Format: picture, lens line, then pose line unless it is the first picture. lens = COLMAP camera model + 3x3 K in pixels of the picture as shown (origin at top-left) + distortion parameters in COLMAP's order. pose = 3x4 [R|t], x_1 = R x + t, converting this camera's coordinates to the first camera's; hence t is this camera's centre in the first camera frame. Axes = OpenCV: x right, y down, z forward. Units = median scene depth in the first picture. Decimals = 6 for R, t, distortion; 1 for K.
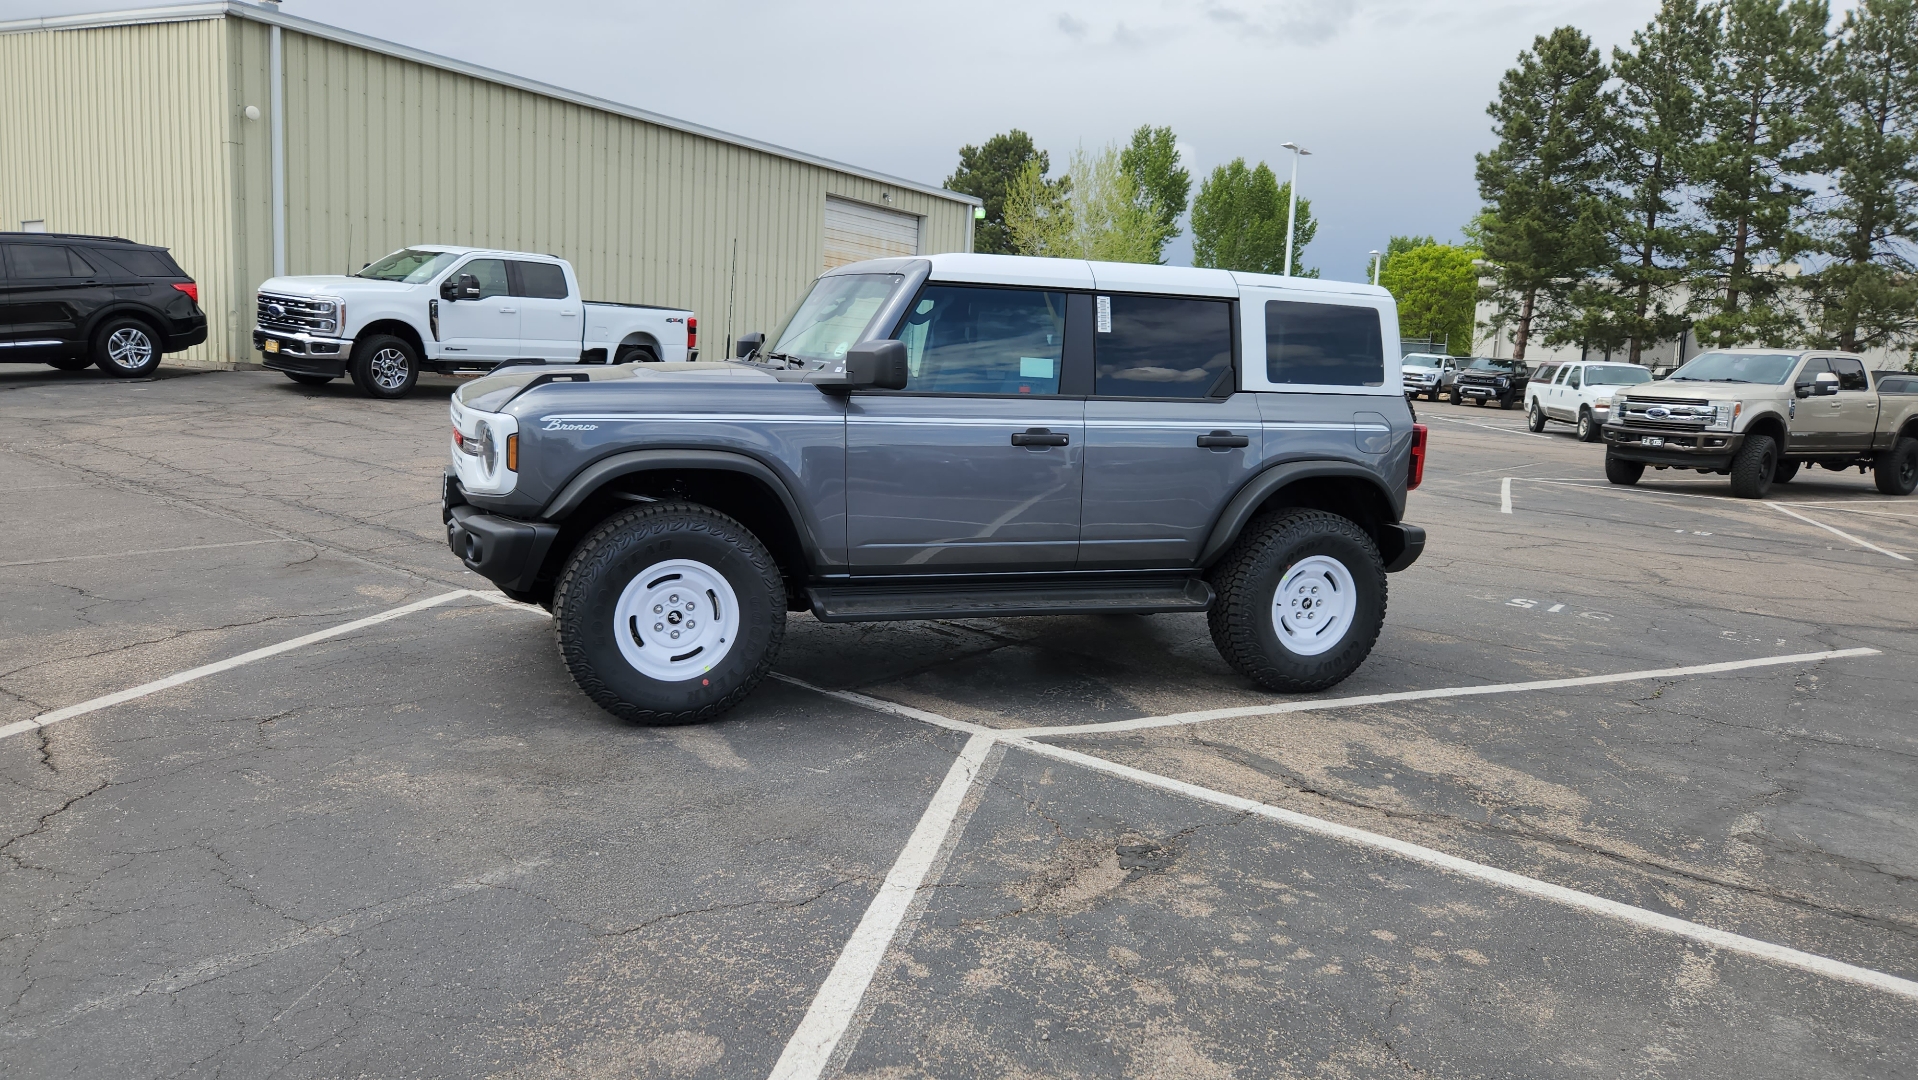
lens RADIAL K [[1290.7, 0, 917.2], [0, 1290.7, 533.1], [0, 0, 1]] dist [0.072206, -0.058159]
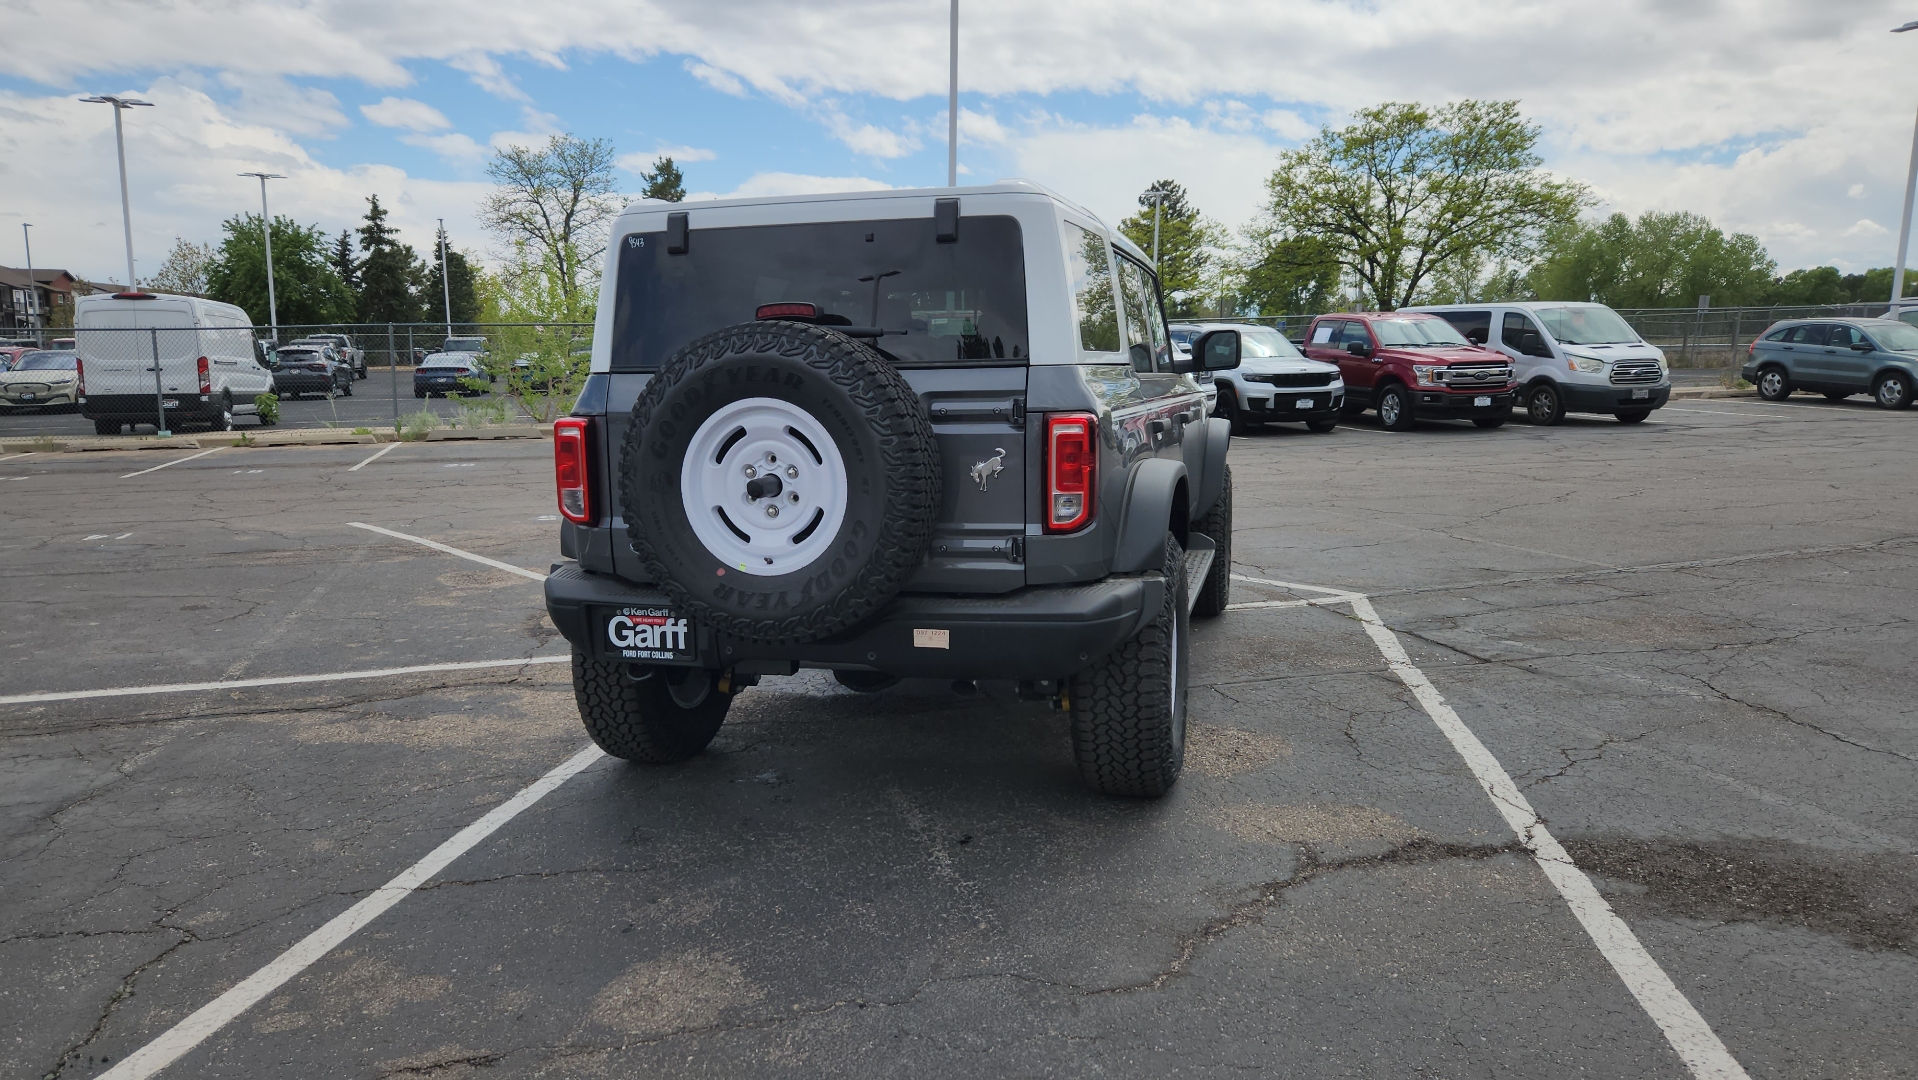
lens RADIAL K [[1290.7, 0, 917.2], [0, 1290.7, 533.1], [0, 0, 1]] dist [0.072206, -0.058159]
pose [[-0.618708, 0.060877, -0.783259, 0.830561], [-0.129580, 0.975430, 0.178170, -0.174526], [0.774861, 0.211730, -0.595618, 1.624481]]
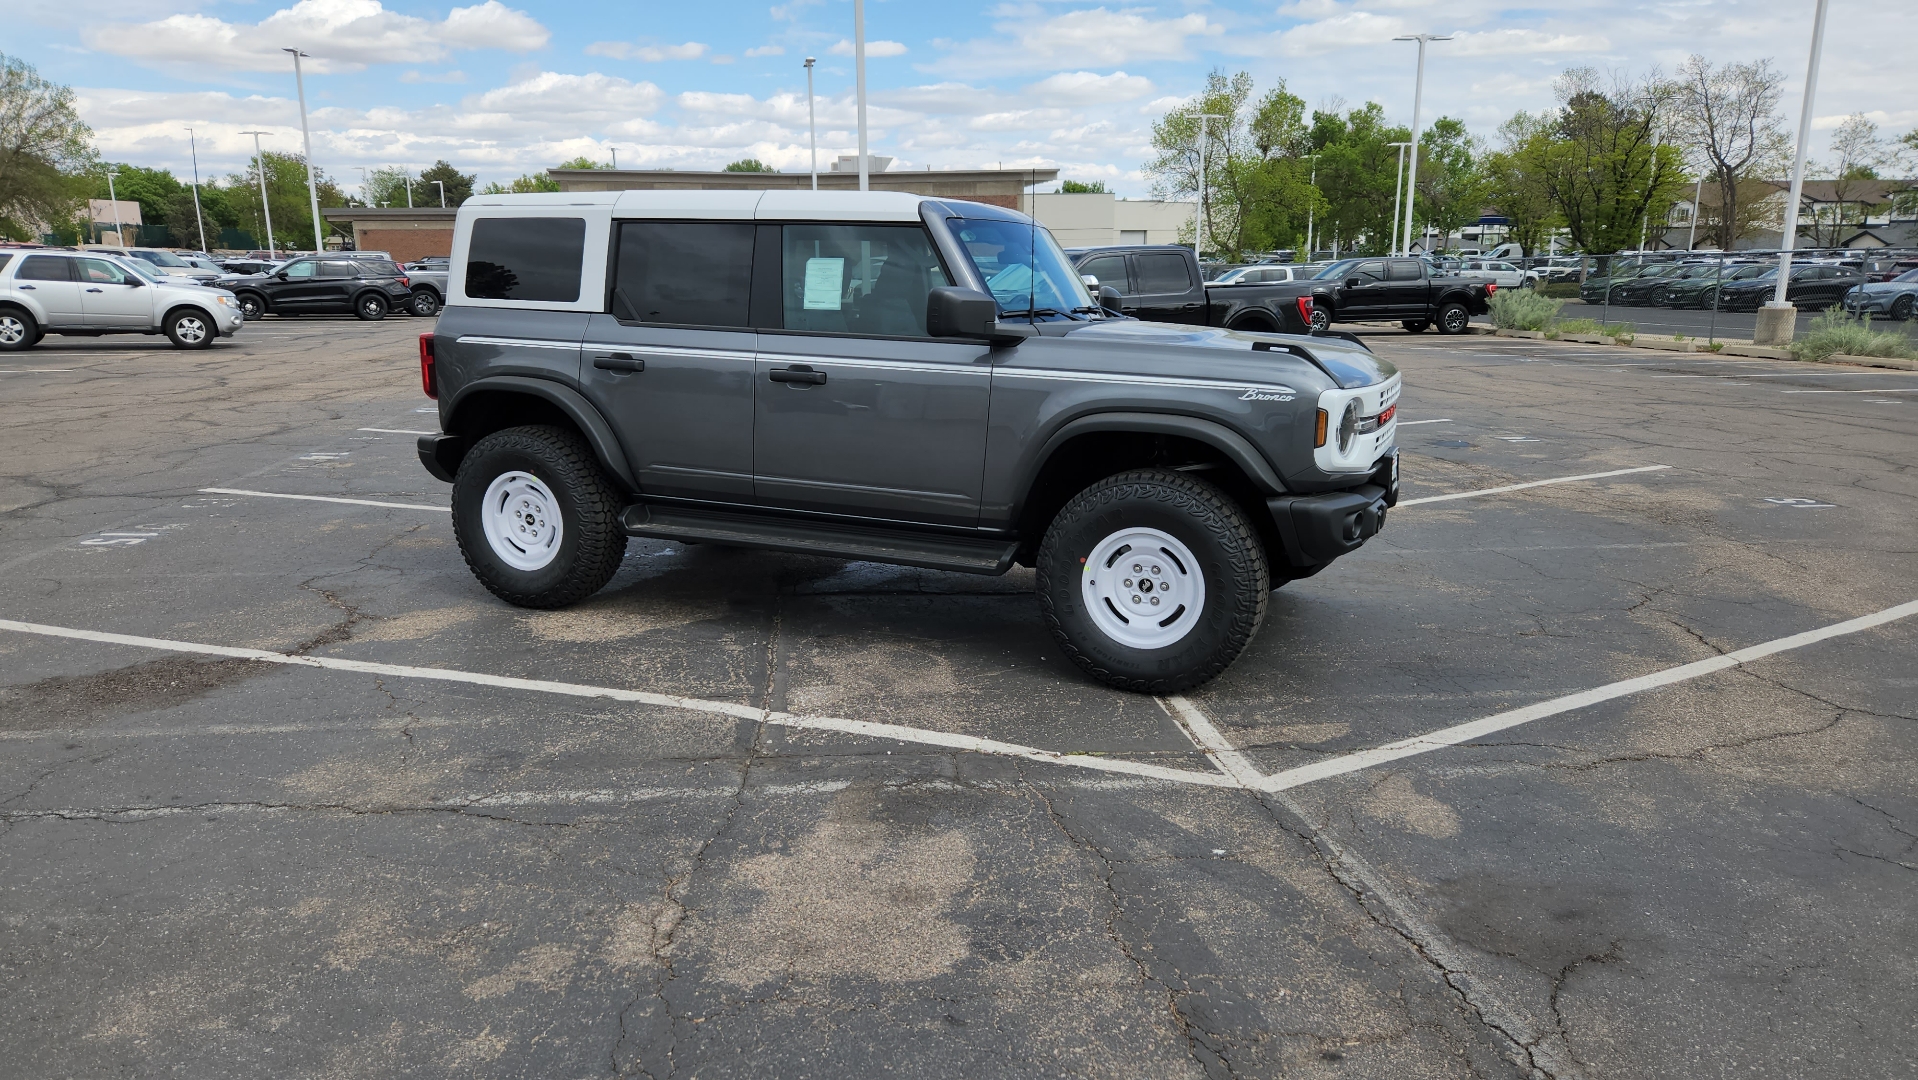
lens RADIAL K [[1282.1, 0, 932.2], [0, 1282.1, 542.3], [0, 0, 1]] dist [0.071539, -0.058246]
pose [[-0.693718, -0.206846, 0.689906, -0.745933], [0.055736, 0.939585, 0.337749, -0.307582], [-0.718087, 0.272755, -0.640278, 1.748039]]
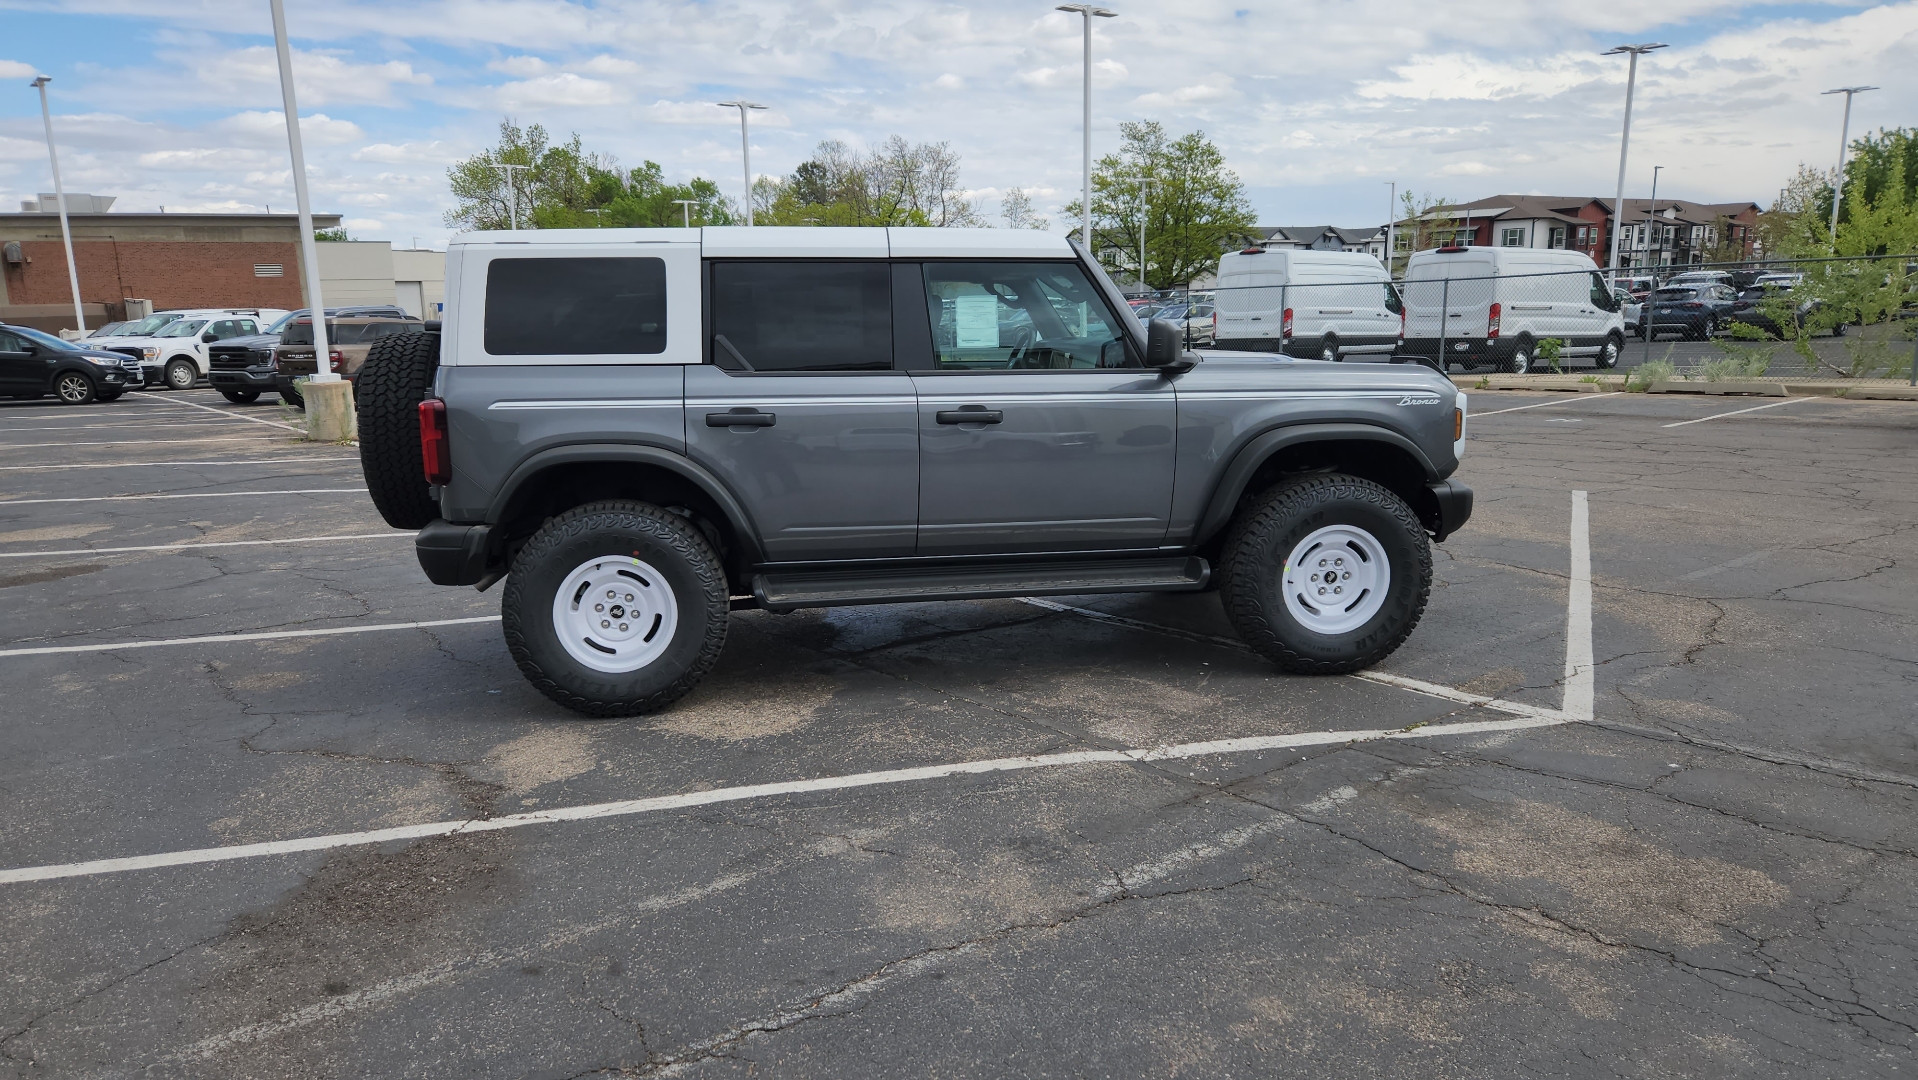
lens RADIAL K [[1276.0, 0, 930.3], [0, 1276.0, 540.8], [0, 0, 1]] dist [0.067000, -0.052246]
pose [[-0.968808, -0.076538, 0.235698, -0.210707], [0.002329, 0.948256, 0.317499, -0.312708], [-0.247803, 0.308144, -0.918499, 2.038663]]
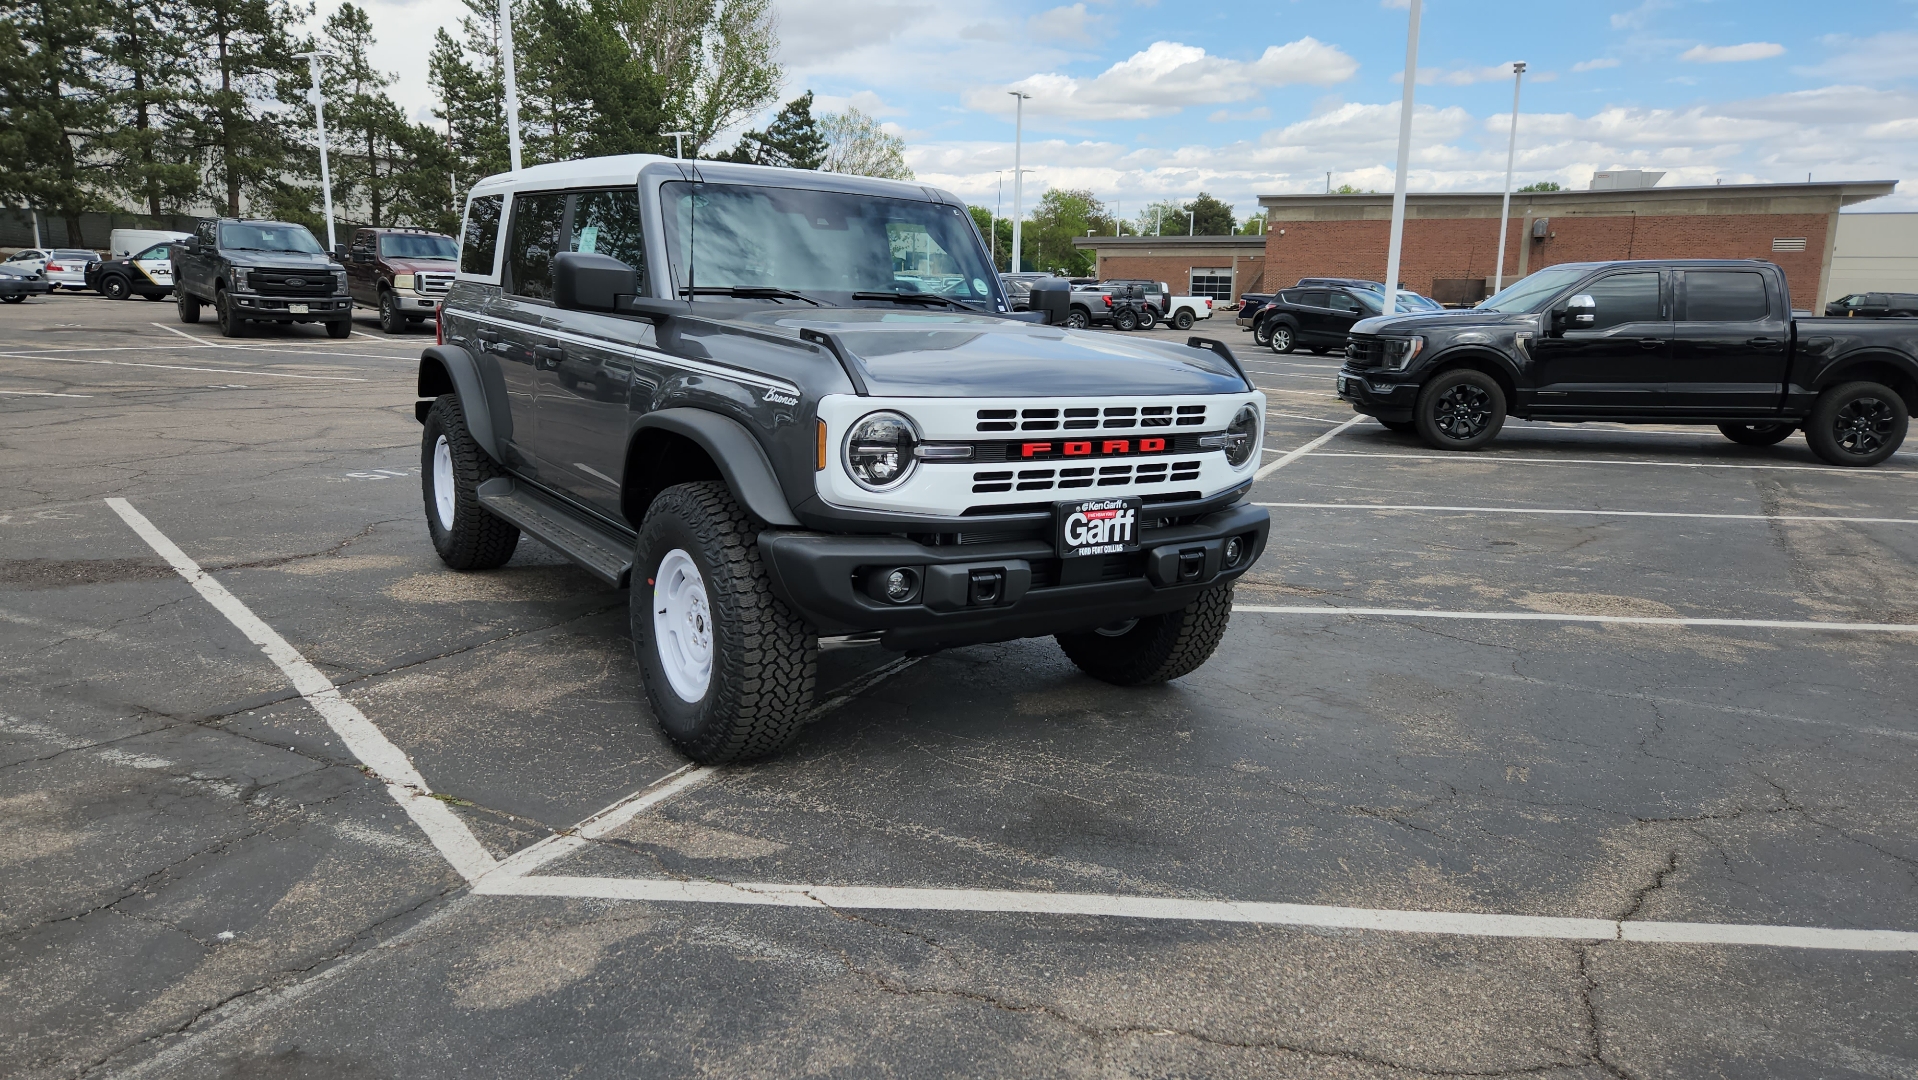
lens RADIAL K [[1282.1, 0, 932.2], [0, 1282.1, 542.3], [0, 0, 1]] dist [0.071539, -0.058246]
pose [[-0.198259, -0.253526, 0.946794, -0.921793], [0.091842, 0.956913, 0.275467, -0.207192], [-0.975837, 0.141569, -0.166433, 1.111735]]
